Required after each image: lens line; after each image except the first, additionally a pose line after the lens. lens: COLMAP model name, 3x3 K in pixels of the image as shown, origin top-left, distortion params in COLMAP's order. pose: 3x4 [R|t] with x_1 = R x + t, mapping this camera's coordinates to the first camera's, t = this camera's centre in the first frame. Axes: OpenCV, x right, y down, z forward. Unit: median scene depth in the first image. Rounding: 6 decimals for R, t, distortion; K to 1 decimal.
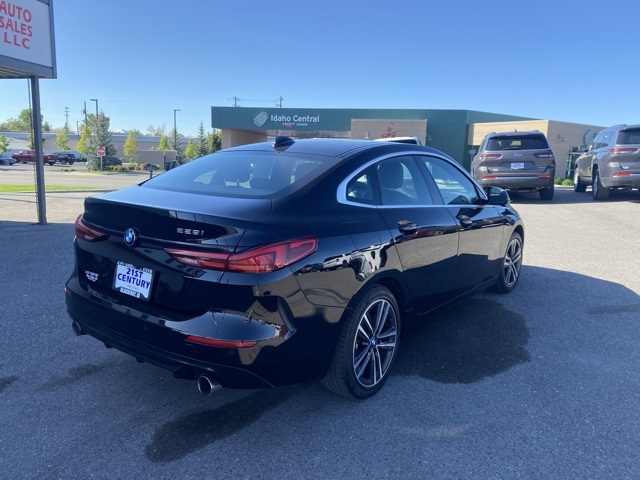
lens RADIAL K [[488.7, 0, 320.0], [0, 488.7, 240.0], [0, 0, 1]] dist [0.024551, -0.041376]
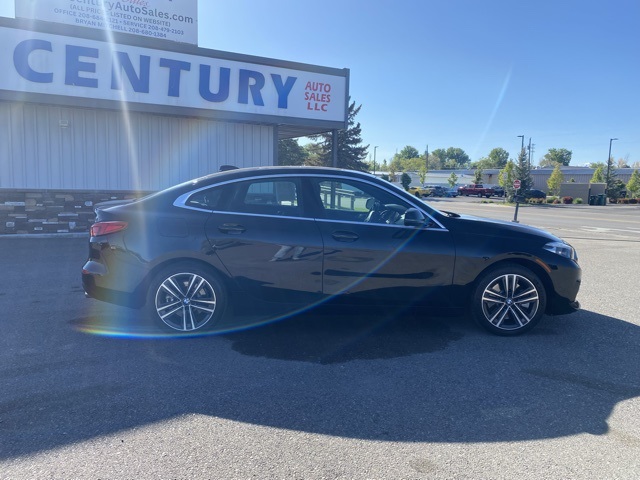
lens RADIAL K [[484.9, 0, 312.1], [0, 484.9, 240.8], [0, 0, 1]] dist [0.018515, -0.040717]
pose [[0.631667, 0.077416, -0.771365, 0.493002], [-0.127931, 0.991769, -0.005226, -0.005112], [0.764611, 0.101983, 0.636372, 0.112550]]
